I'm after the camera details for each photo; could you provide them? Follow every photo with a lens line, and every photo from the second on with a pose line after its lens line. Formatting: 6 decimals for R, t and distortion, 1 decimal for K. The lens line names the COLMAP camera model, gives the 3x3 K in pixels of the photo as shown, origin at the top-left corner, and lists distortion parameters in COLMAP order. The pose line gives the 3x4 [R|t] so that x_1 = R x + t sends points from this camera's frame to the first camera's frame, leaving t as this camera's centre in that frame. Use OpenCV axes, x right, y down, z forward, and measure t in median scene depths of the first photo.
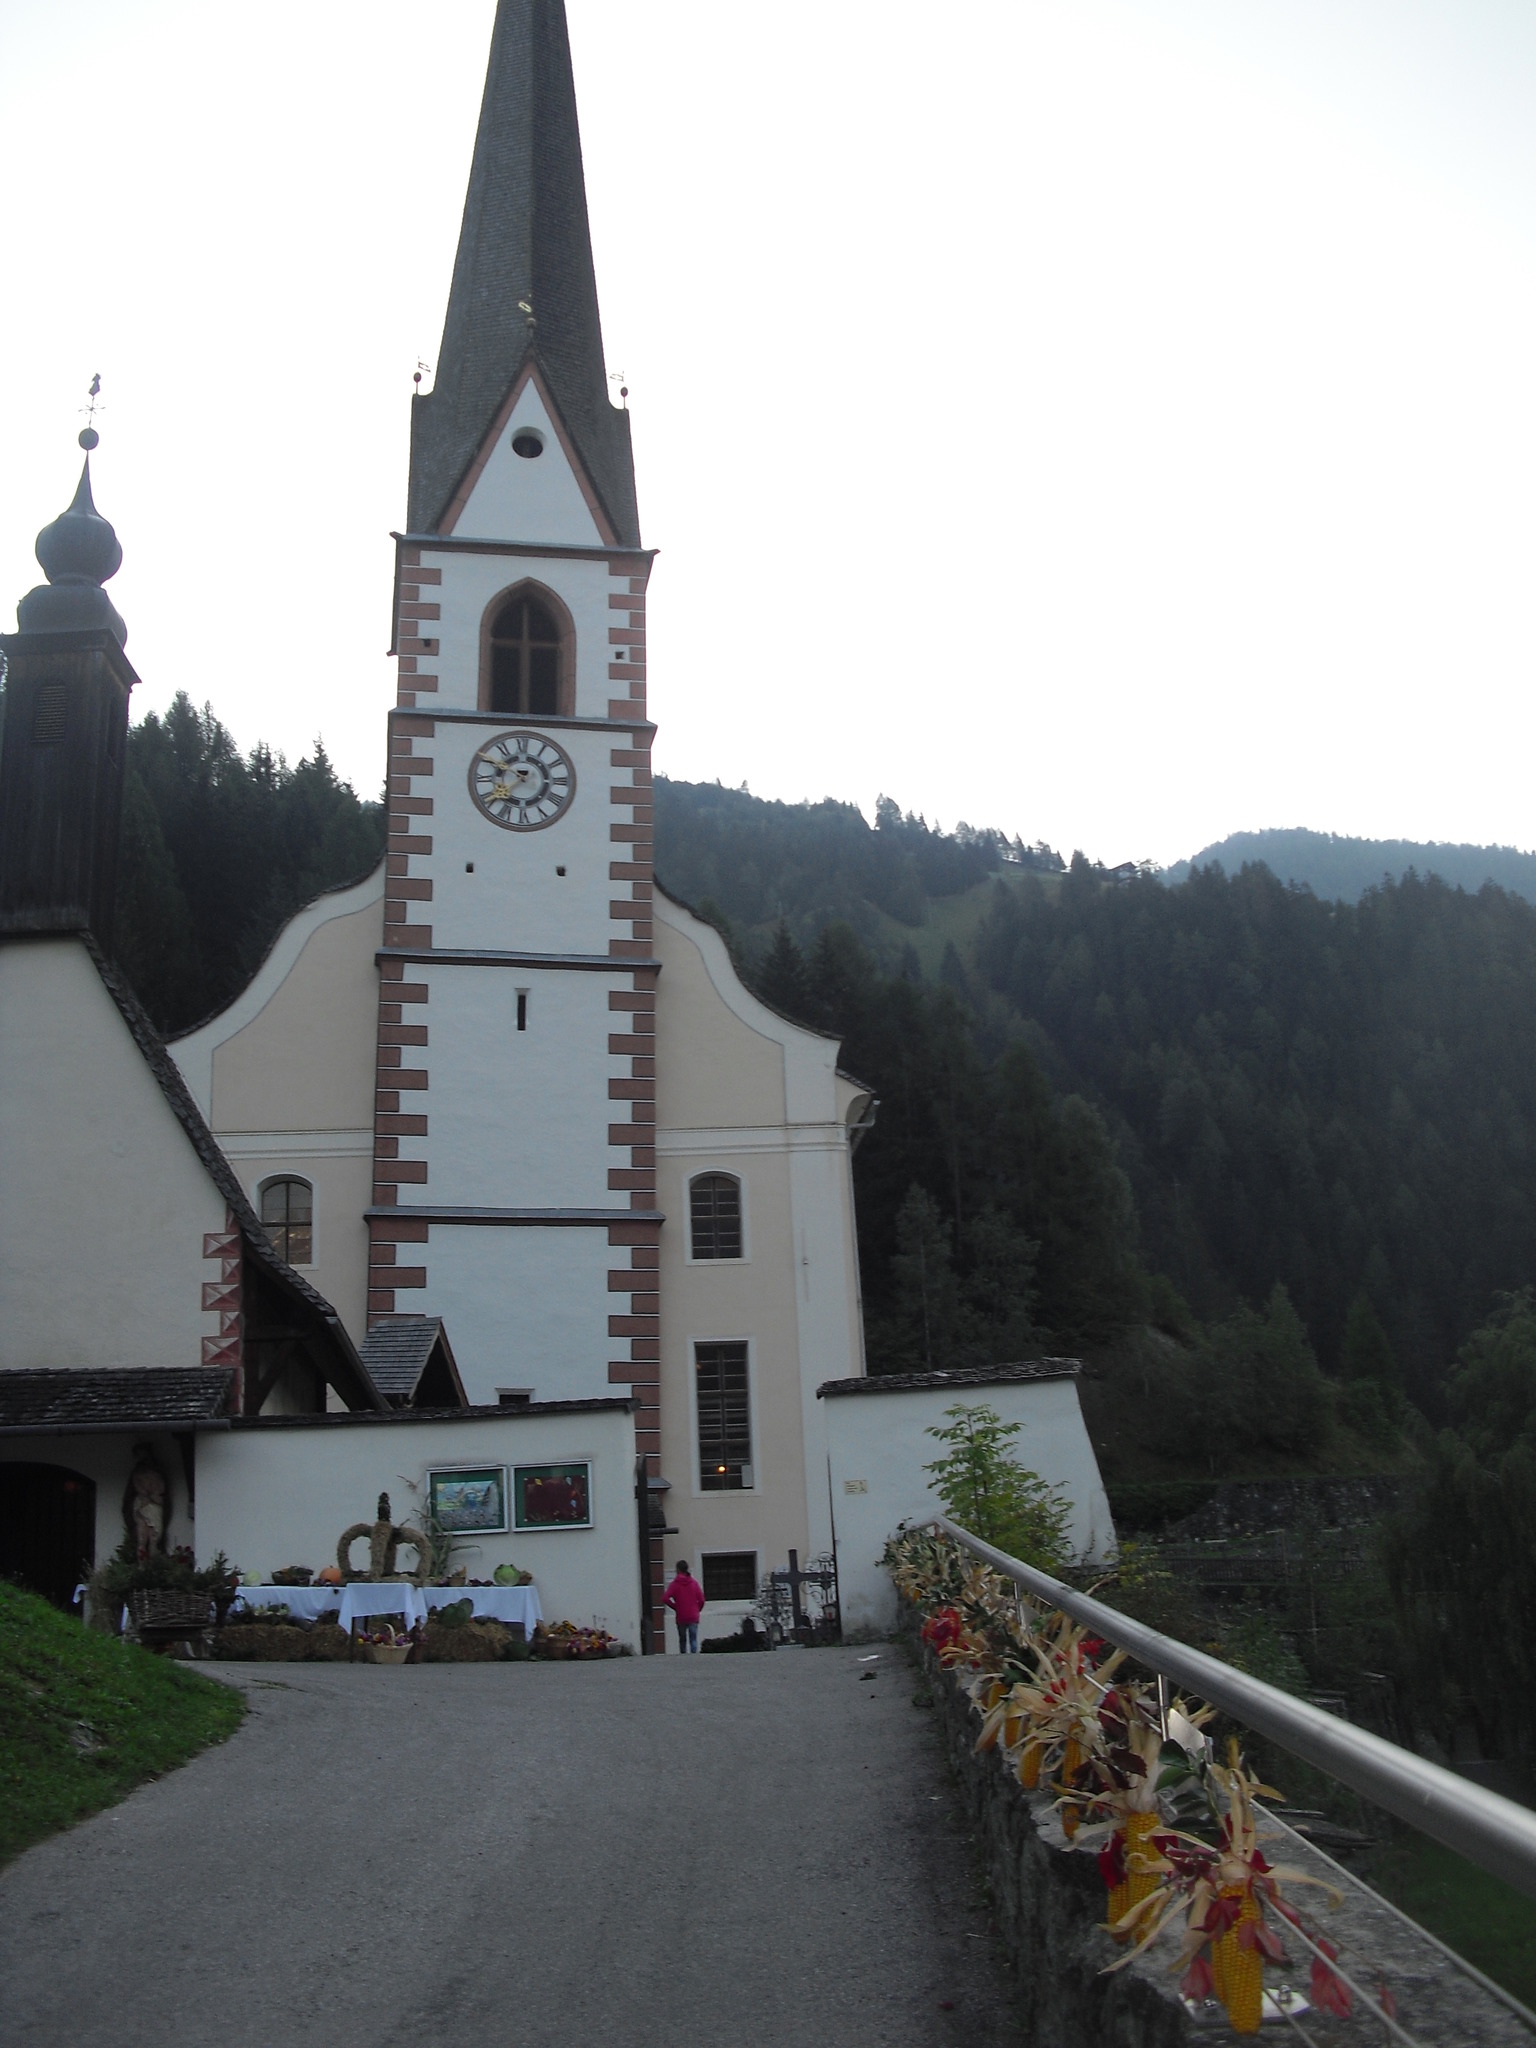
lens RADIAL K [[1756.0, 0, 768.0], [0, 1756.0, 1024.0], [0, 0, 1]] dist [-0.113811, -0.000404]
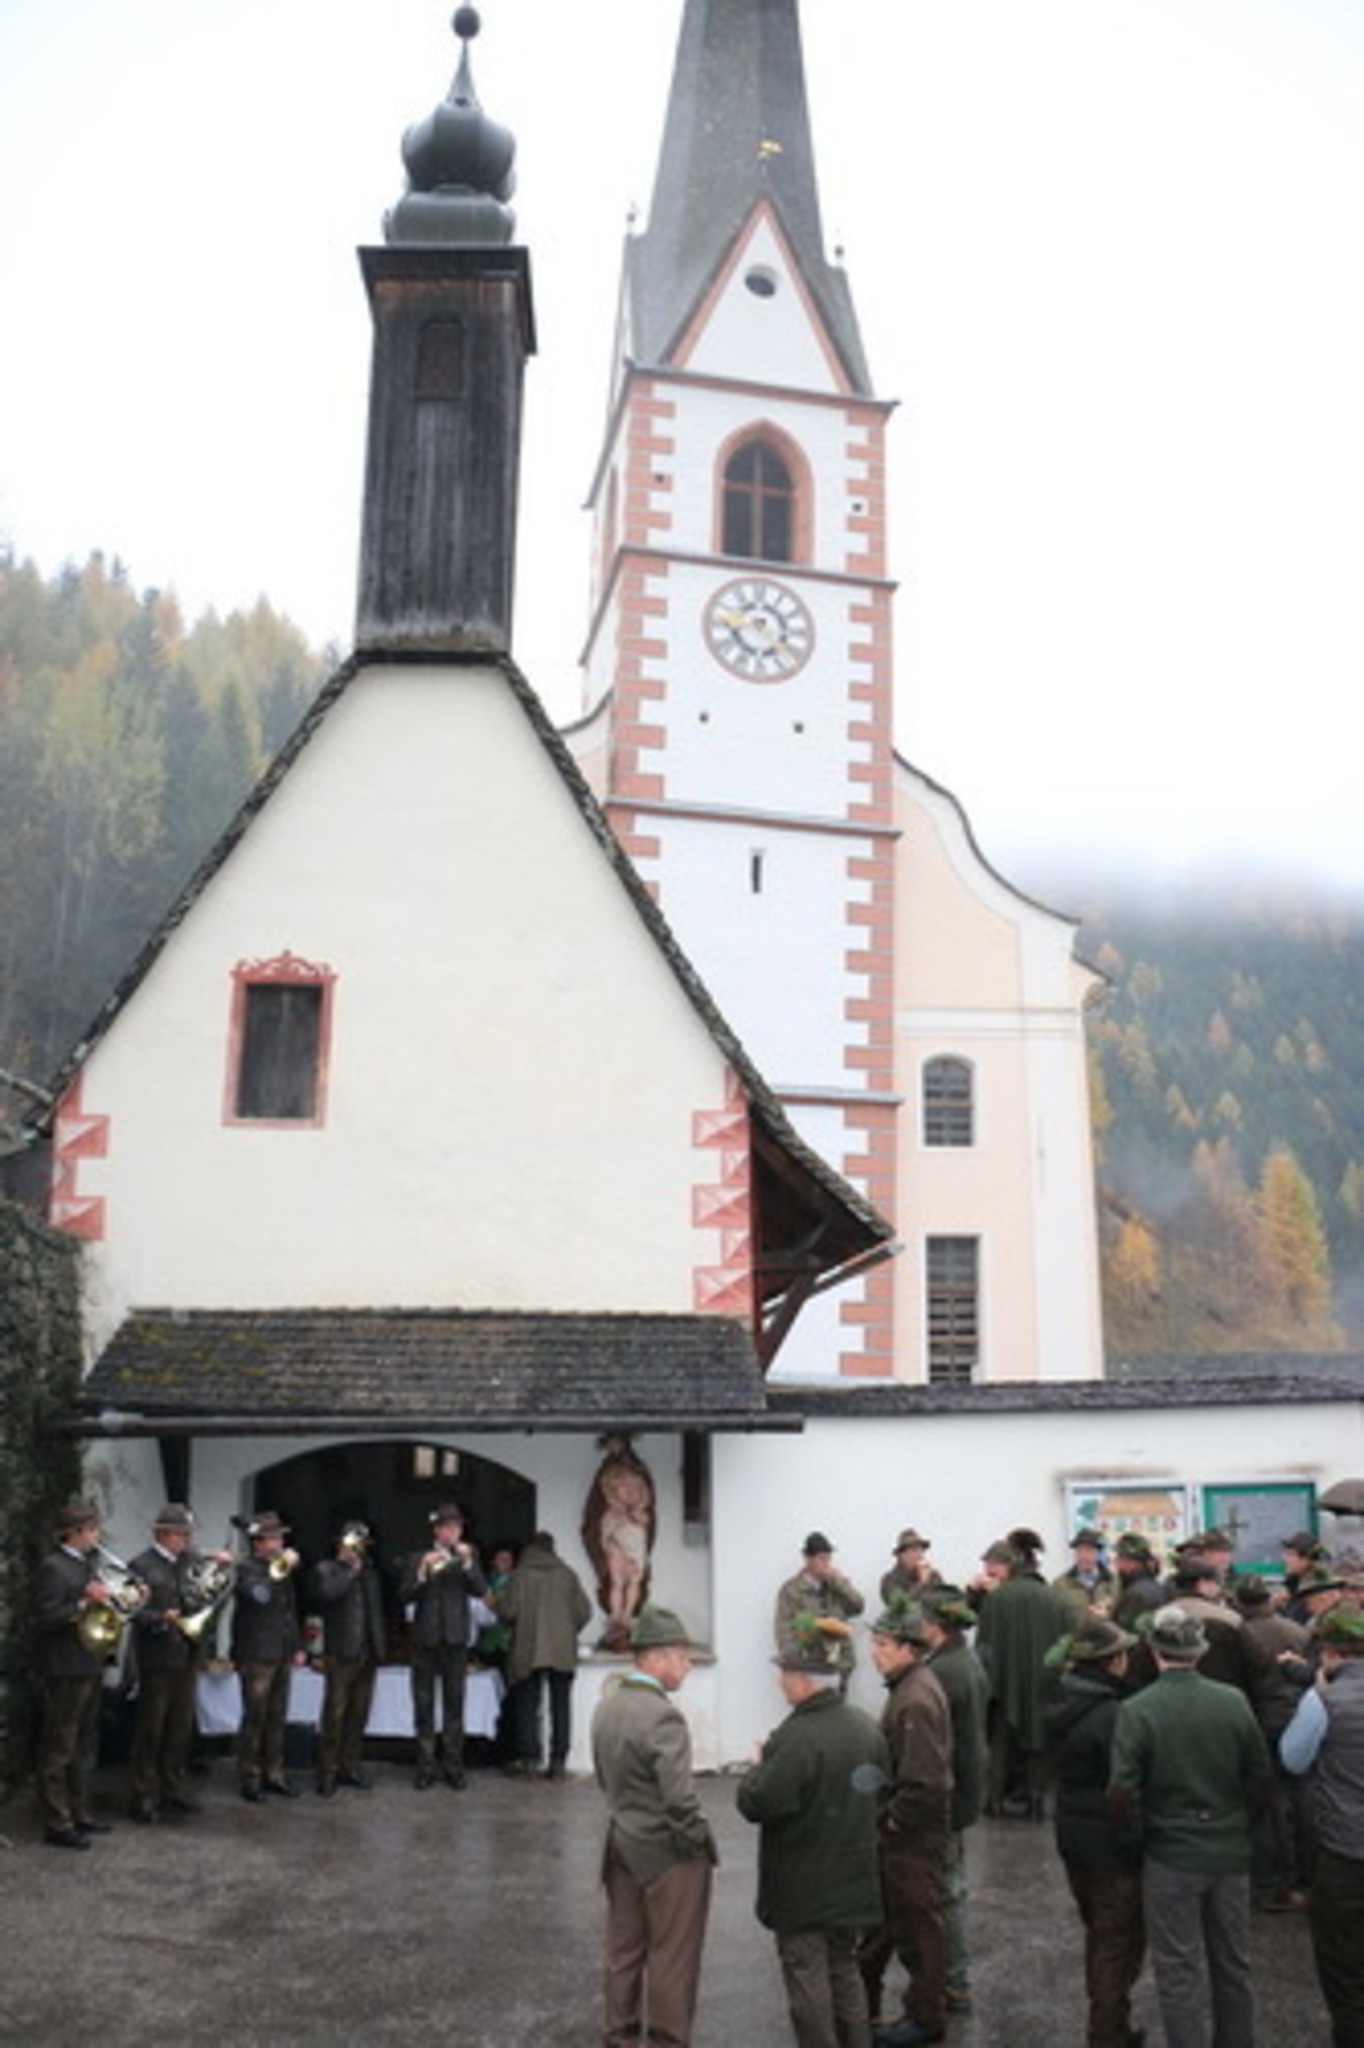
lens RADIAL K [[1407.5, 0, 682.0], [0, 1407.5, 1024.0], [0, 0, 1]] dist [-0.110301, 0.051641]
pose [[0.998606, 0.052730, 0.002401, -0.175993], [-0.052778, 0.996712, 0.061481, 0.028763], [0.000849, -0.061523, 0.998105, 0.243429]]
